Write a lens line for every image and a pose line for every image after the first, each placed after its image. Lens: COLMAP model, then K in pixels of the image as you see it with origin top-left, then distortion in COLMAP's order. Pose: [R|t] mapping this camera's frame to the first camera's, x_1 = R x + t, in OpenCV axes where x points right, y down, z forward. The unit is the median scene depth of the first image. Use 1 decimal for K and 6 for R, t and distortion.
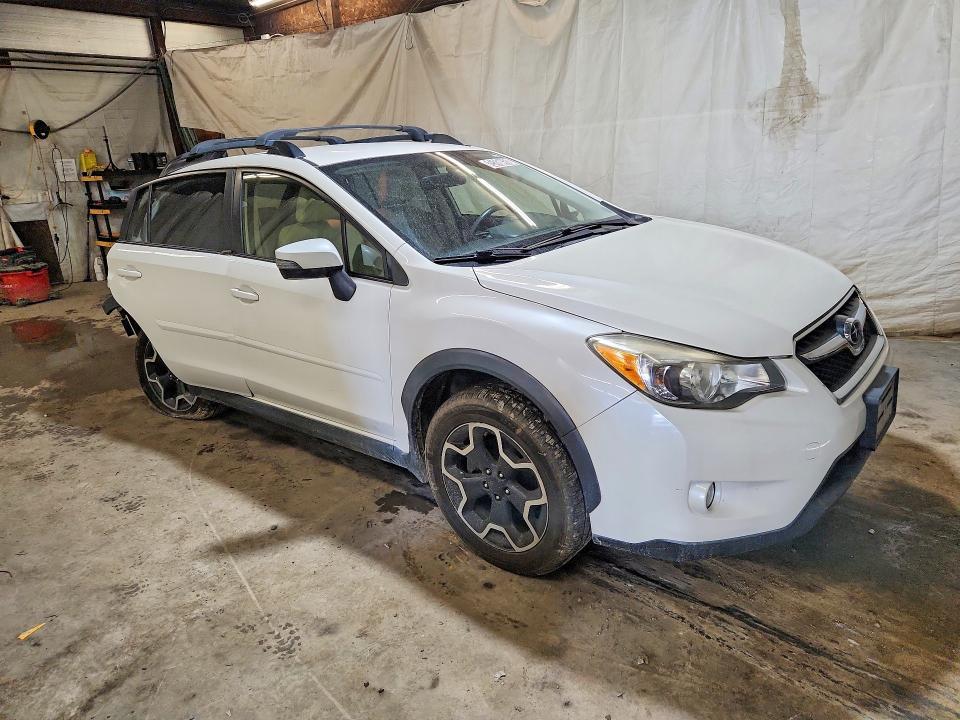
lens RADIAL K [[618.2, 0, 478.3], [0, 618.2, 362.9], [0, 0, 1]] dist [0.026516, -0.002719]
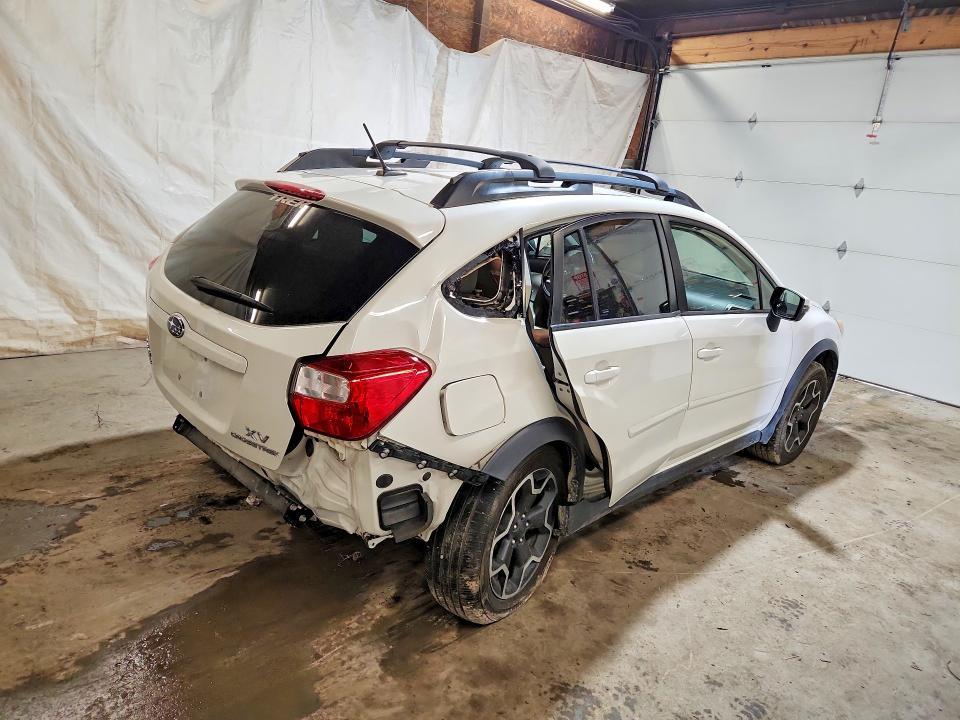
lens RADIAL K [[618.2, 0, 477.9], [0, 618.2, 357.4], [0, 0, 1]] dist [0.026516, -0.002719]
pose [[0.125049, -0.196083, 0.972581, -1.482317], [0.182497, 0.968096, 0.171714, -0.367011], [-0.975222, 0.156021, 0.156844, 1.301154]]
